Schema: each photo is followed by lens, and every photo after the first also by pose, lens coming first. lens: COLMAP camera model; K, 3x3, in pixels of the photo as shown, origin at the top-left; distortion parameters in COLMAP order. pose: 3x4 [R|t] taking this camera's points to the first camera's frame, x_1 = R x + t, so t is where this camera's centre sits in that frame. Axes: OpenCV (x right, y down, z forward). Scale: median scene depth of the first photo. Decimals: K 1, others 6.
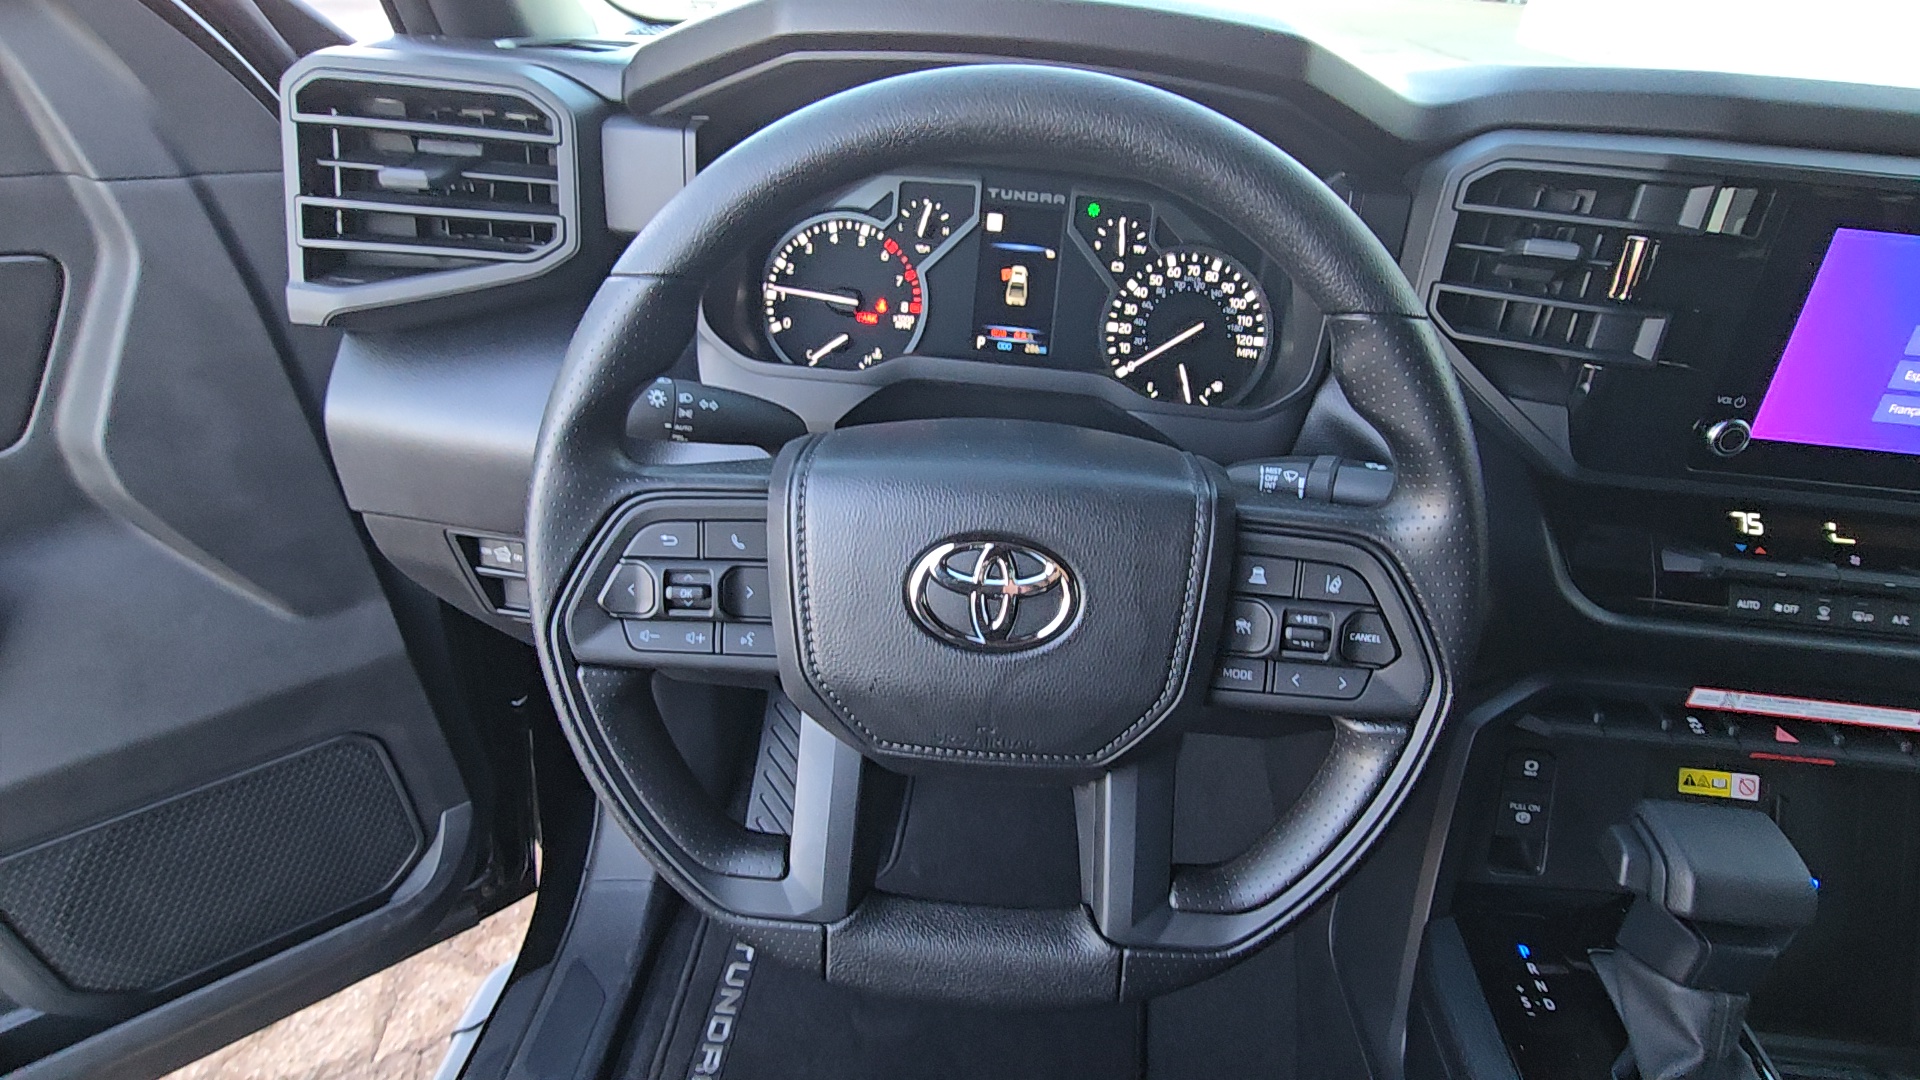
lens RADIAL K [[965.1, 0, 967.8], [0, 965.1, 547.6], [0, 0, 1]] dist [0.000327, -0.000891]
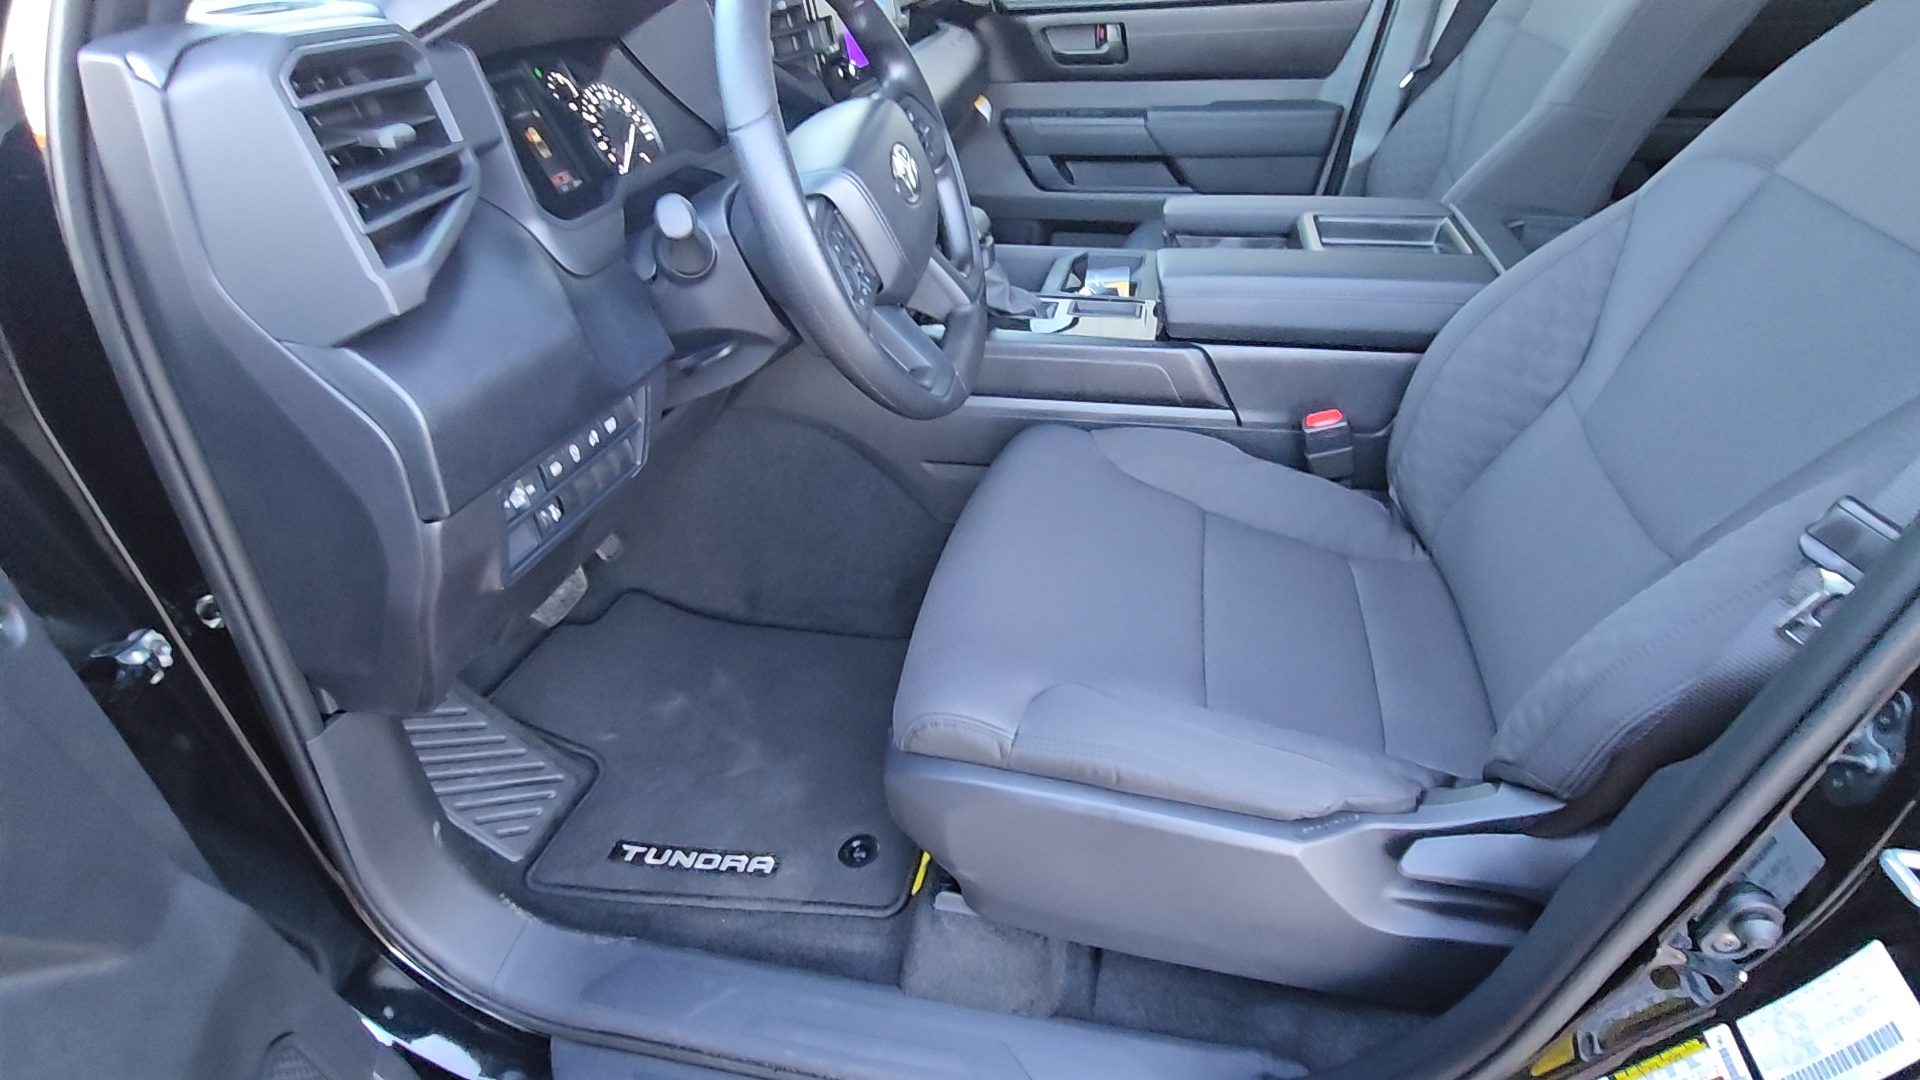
lens RADIAL K [[965.1, 0, 967.8], [0, 965.1, 547.6], [0, 0, 1]] dist [0.000327, -0.000891]
pose [[0.138135, -0.610857, 0.779597, -1.490438], [0.556817, 0.698863, 0.448937, -0.183646], [-0.819069, 0.372079, 0.436673, 0.186795]]
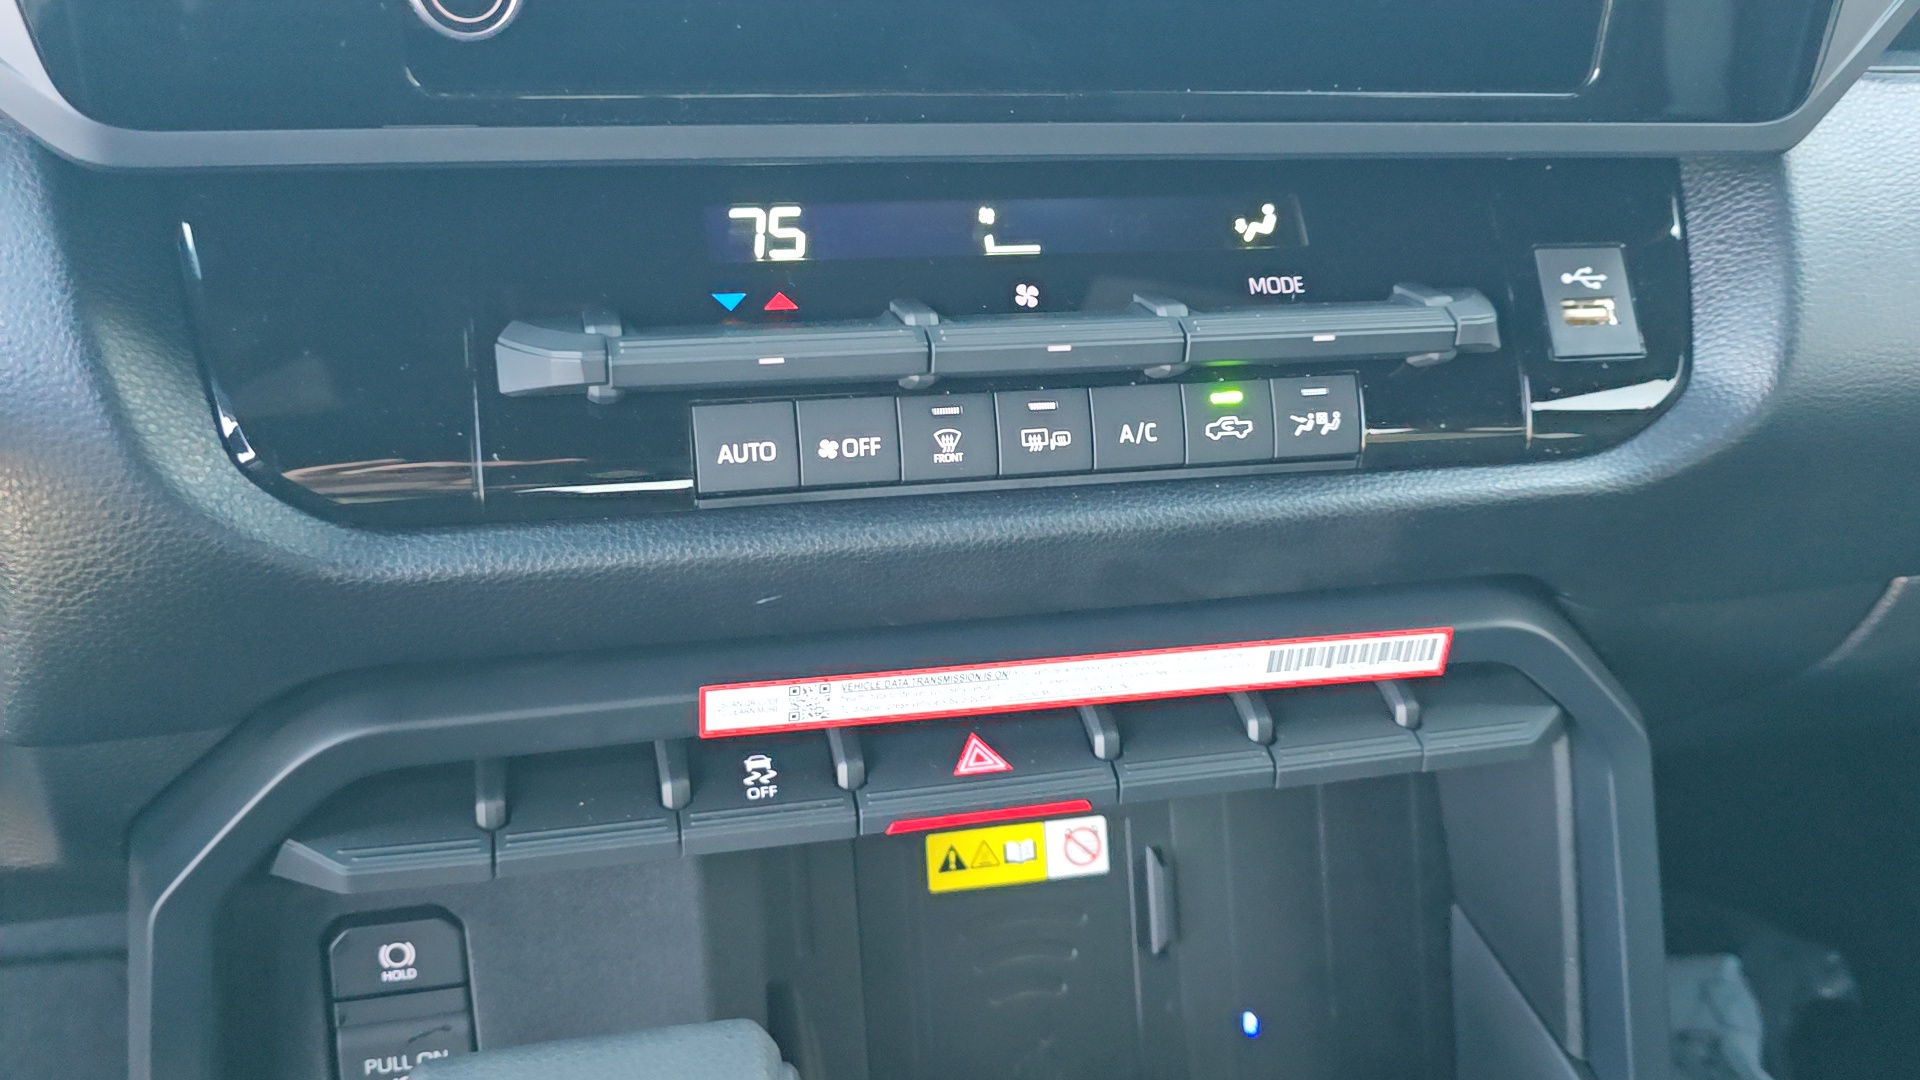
lens RADIAL K [[1585.3, 0, 954.2], [0, 1585.3, 548.9], [0, 0, 1]] dist [0.002217, -0.003596]
pose [[0.958976, -0.165152, 0.230412, 0.715018], [0.149383, 0.985170, 0.084403, 0.054009], [-0.240935, -0.046521, 0.969426, 0.380606]]
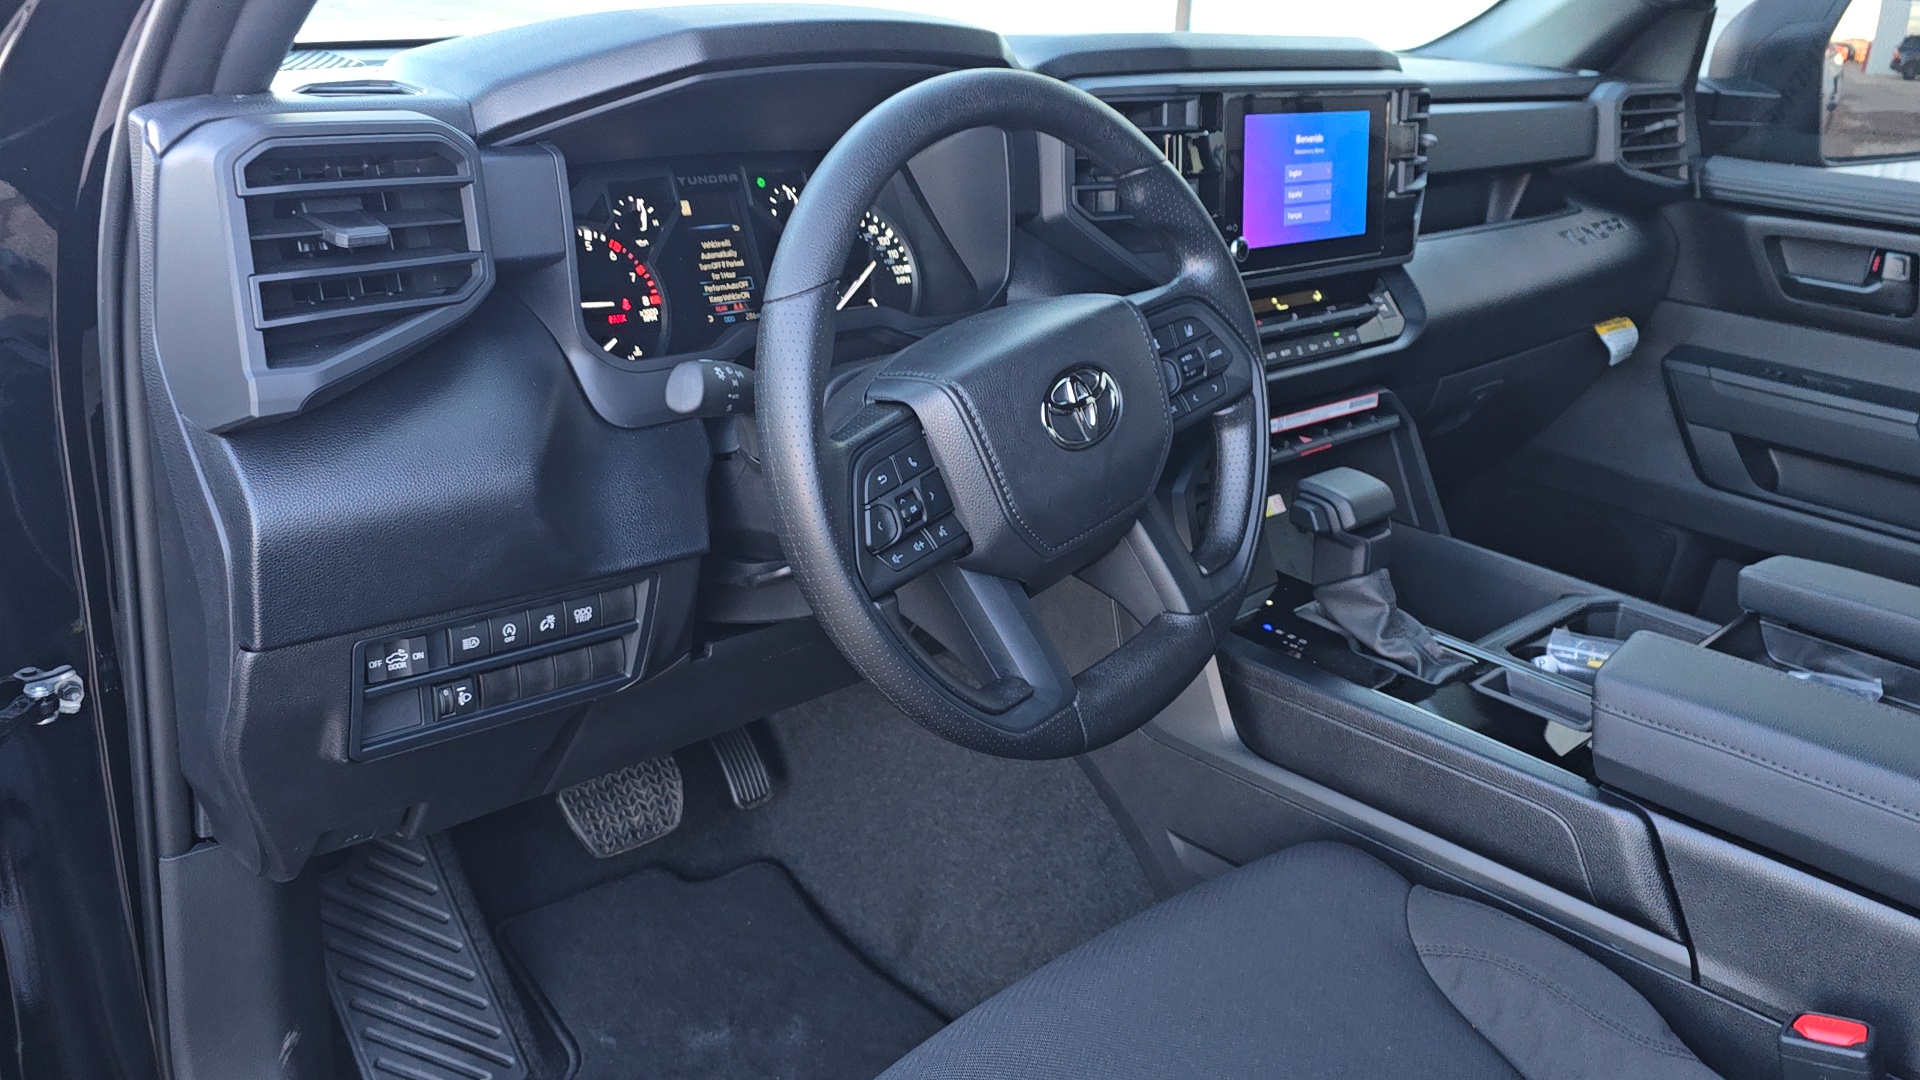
lens RADIAL K [[1588.2, 0, 980.5], [0, 1588.2, 535.9], [0, 0, 1]] dist [-0.014846, -0.003943]
pose [[0.658820, -0.294405, 0.692301, -1.256350], [0.381493, 0.923890, 0.029846, 0.069279], [-0.648397, 0.244445, 0.720991, -0.414944]]
